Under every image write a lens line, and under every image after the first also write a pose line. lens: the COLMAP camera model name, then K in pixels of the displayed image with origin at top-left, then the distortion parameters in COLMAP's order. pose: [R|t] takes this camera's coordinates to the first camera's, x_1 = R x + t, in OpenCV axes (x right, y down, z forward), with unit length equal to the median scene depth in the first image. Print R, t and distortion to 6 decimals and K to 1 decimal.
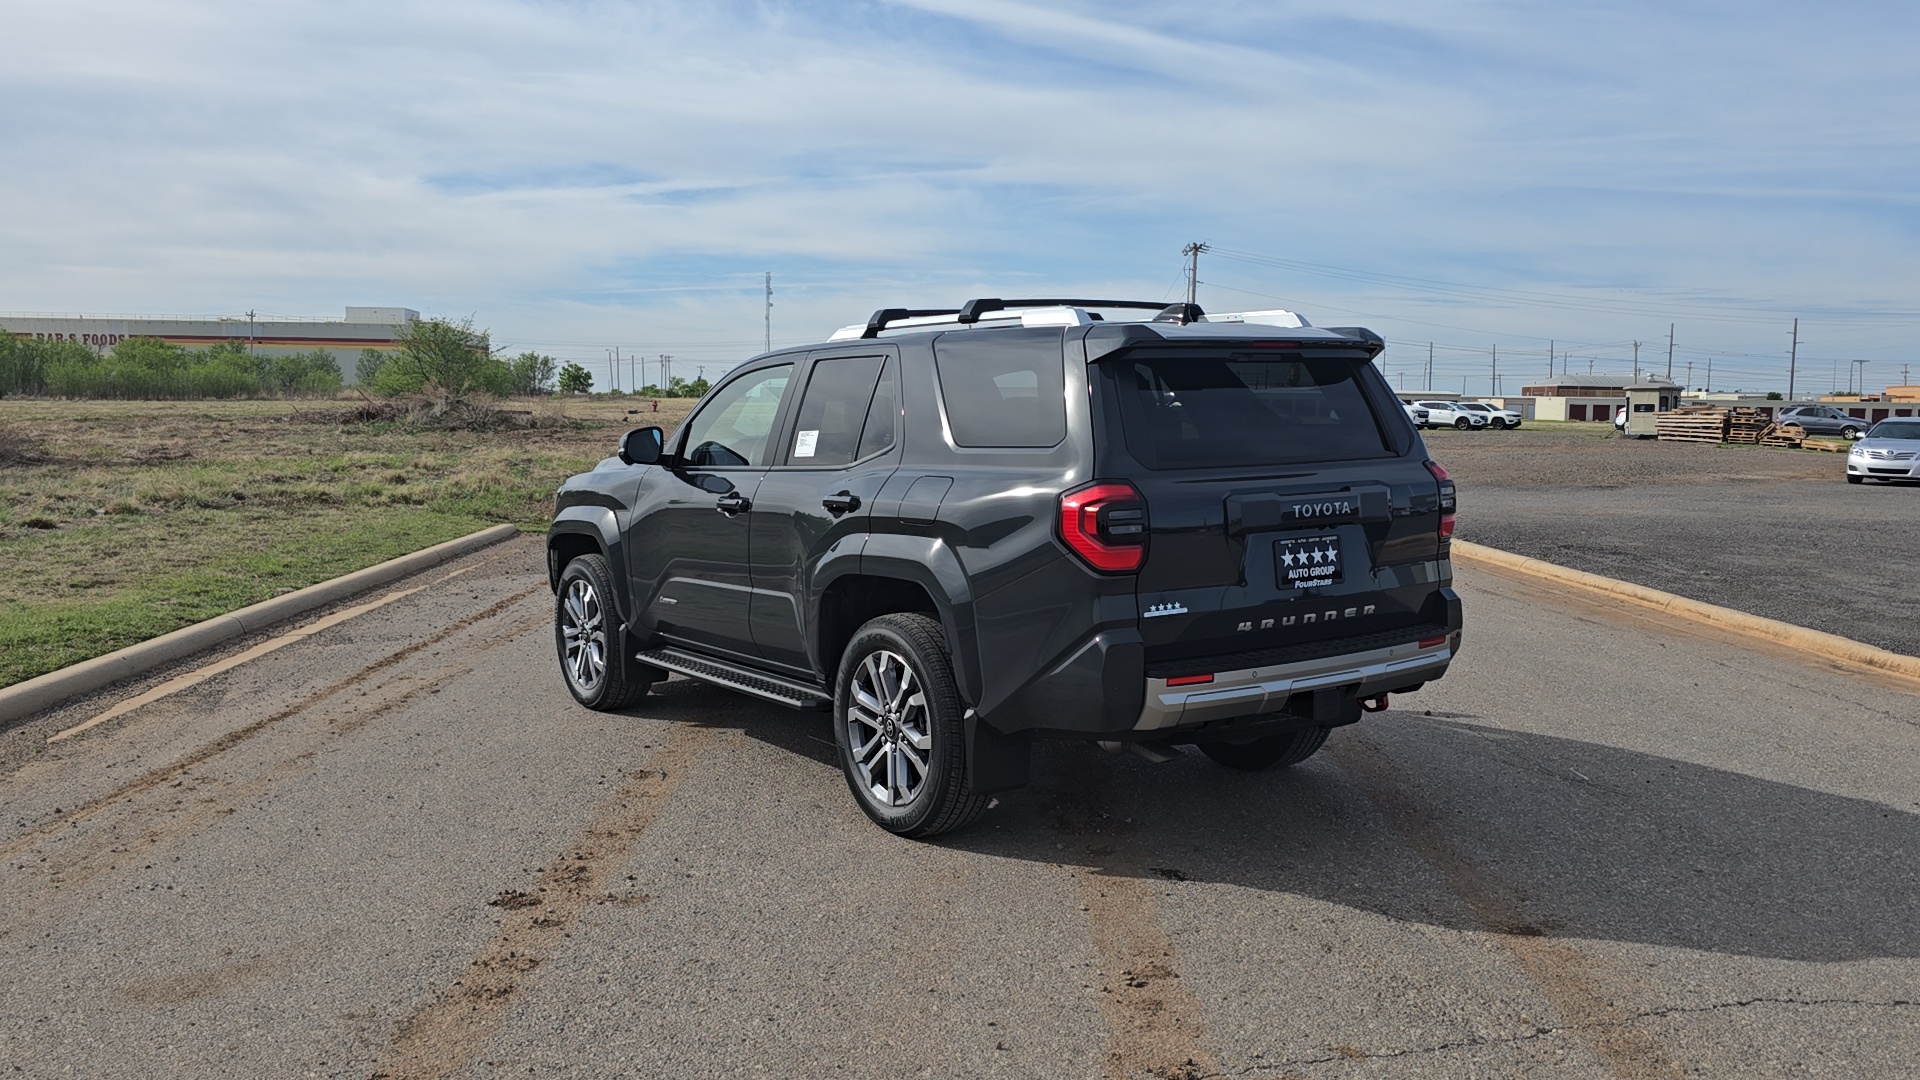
lens RADIAL K [[1594.8, 0, 952.8], [0, 1594.8, 540.7], [0, 0, 1]] dist [0.003154, 0.009667]
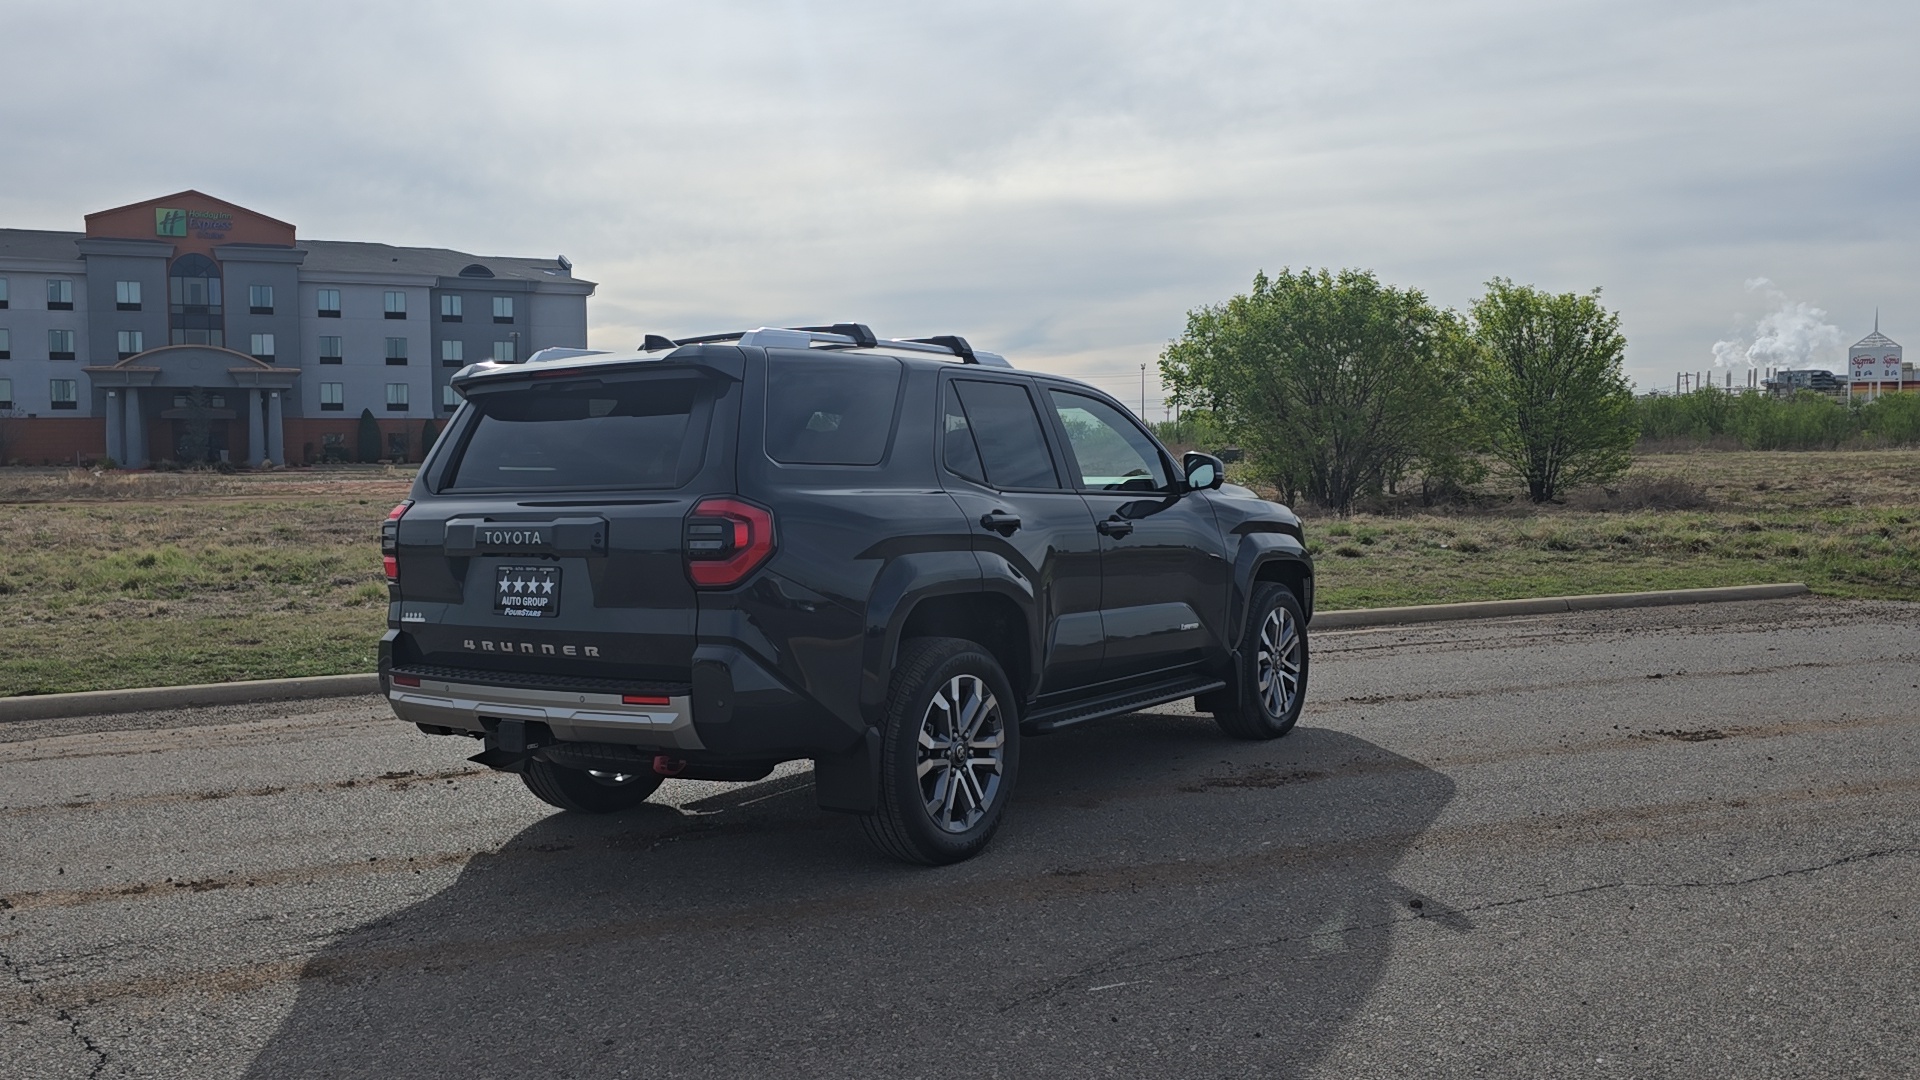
lens RADIAL K [[1594.8, 0, 952.8], [0, 1594.8, 540.7], [0, 0, 1]] dist [0.003154, 0.009667]
pose [[0.363280, 0.041346, -0.930762, 1.237731], [-0.070652, 0.997361, 0.016729, -0.053039], [0.928997, 0.059683, 0.365242, 0.880532]]
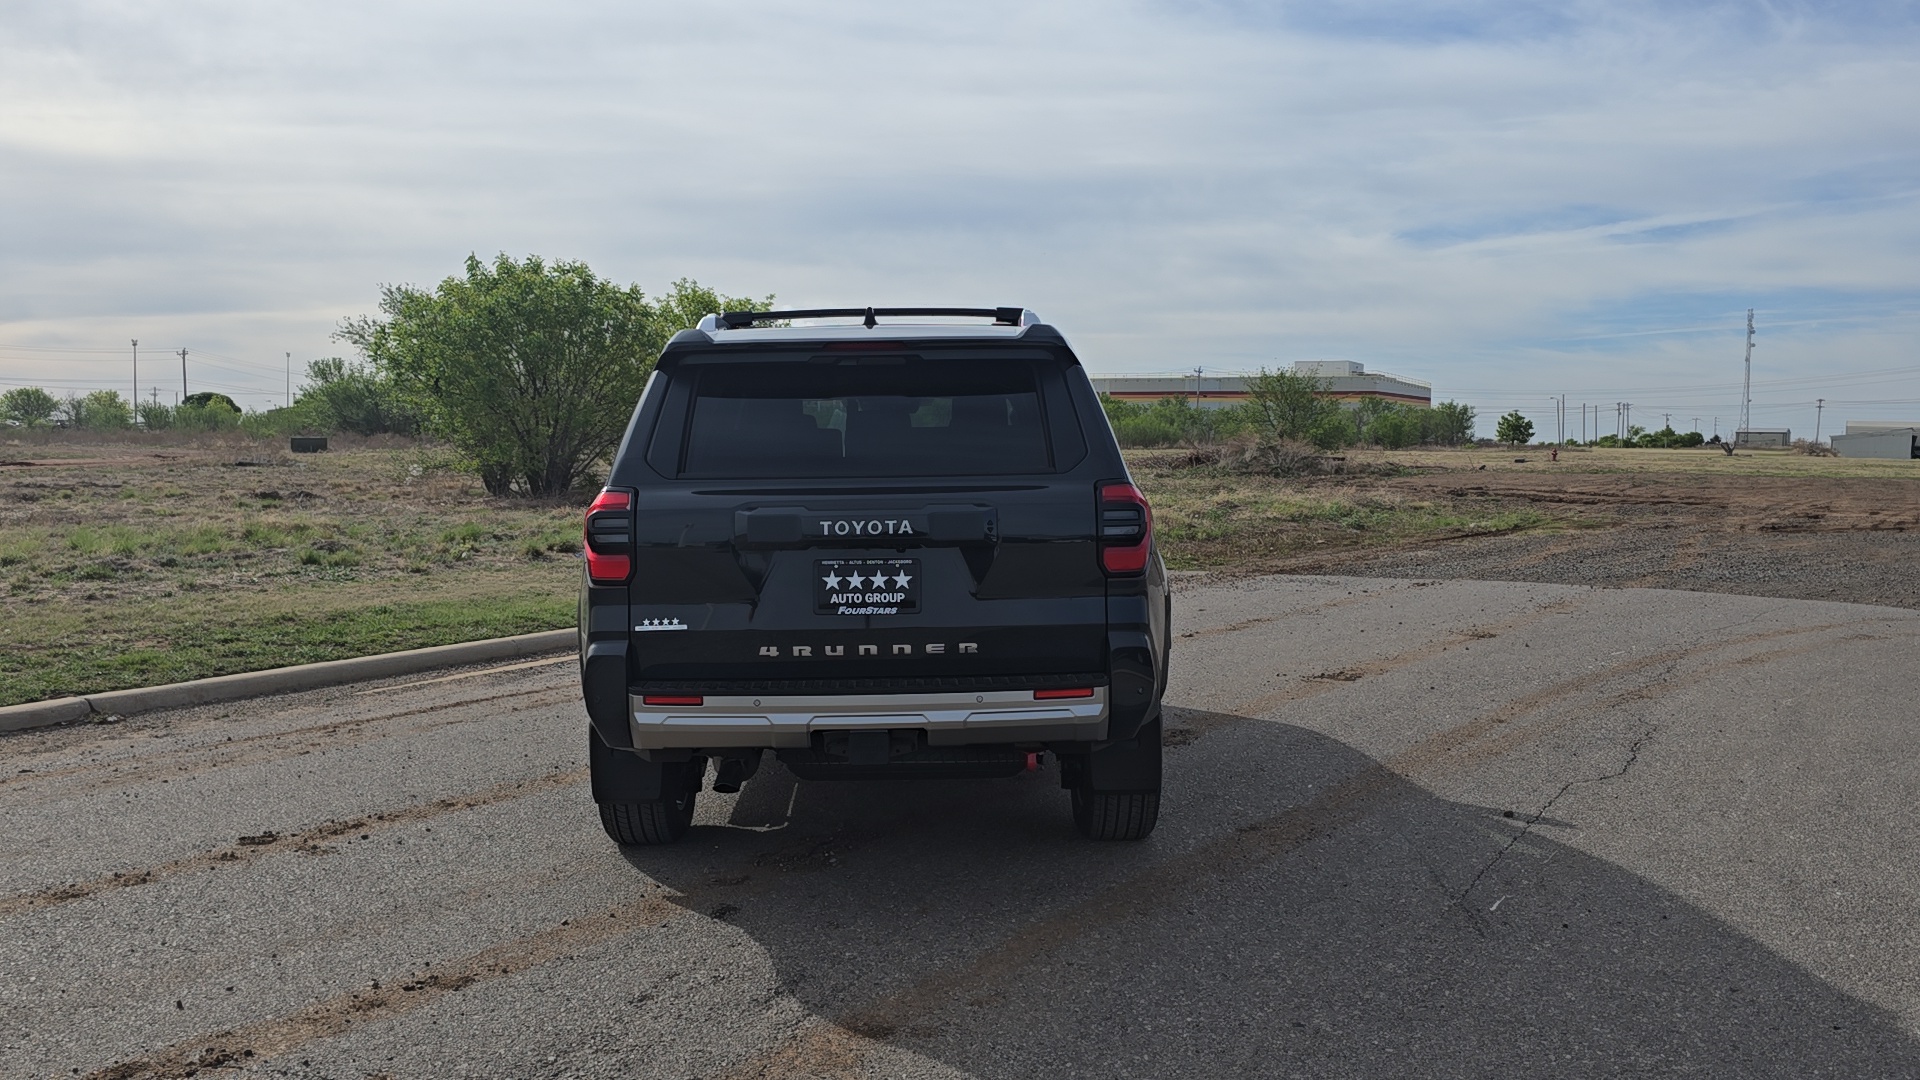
lens RADIAL K [[1594.8, 0, 952.8], [0, 1594.8, 540.7], [0, 0, 1]] dist [0.003154, 0.009667]
pose [[0.831964, 0.033248, -0.553833, 0.755571], [-0.050824, 0.998573, -0.016402, -0.000224], [0.552497, 0.041794, 0.832466, 0.281405]]
